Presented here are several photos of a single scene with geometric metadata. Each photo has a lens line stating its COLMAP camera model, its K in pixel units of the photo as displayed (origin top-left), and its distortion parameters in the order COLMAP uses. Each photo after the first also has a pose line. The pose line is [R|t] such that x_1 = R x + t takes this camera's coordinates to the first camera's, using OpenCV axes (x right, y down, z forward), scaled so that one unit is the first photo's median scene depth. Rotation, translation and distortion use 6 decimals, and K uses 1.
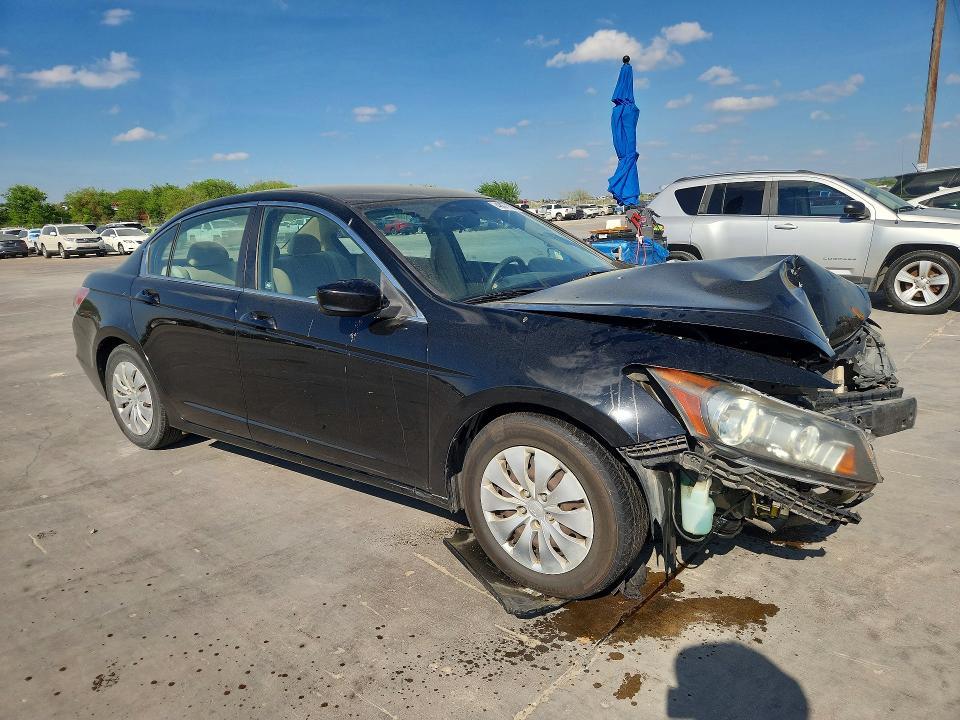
lens RADIAL K [[730.5, 0, 480.0], [0, 730.5, 360.0], [0, 0, 1]] dist [0.031993, -0.006992]
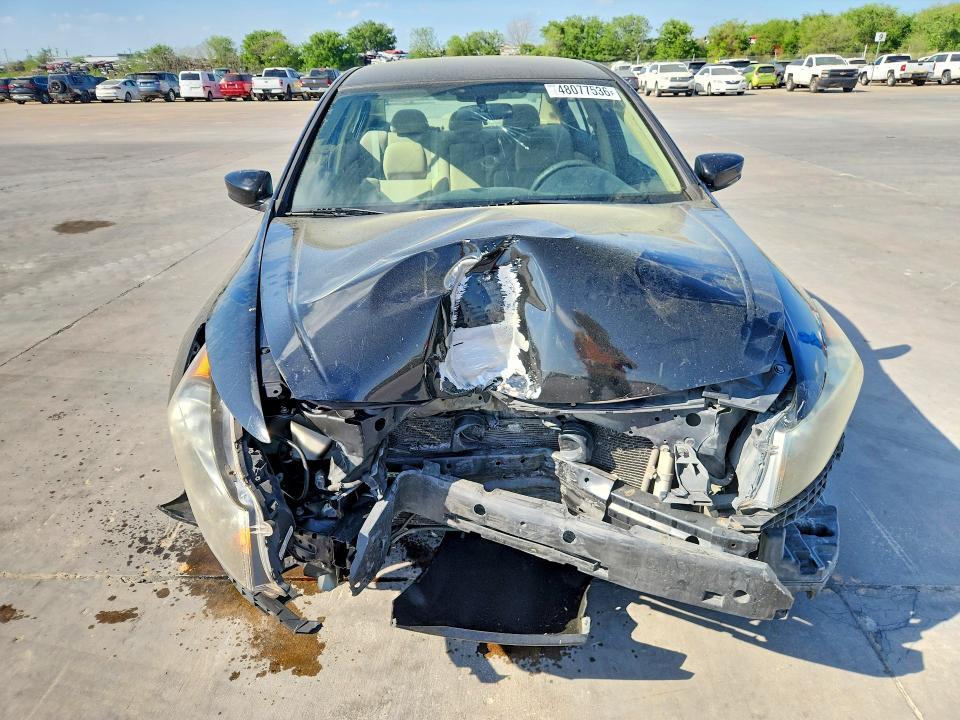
lens RADIAL K [[730.5, 0, 480.0], [0, 730.5, 360.0], [0, 0, 1]] dist [0.031993, -0.006992]
pose [[0.583475, 0.333491, -0.740500, 1.030670], [-0.164256, 0.941414, 0.294550, -0.258205], [0.795347, -0.050231, 0.604070, 0.709730]]
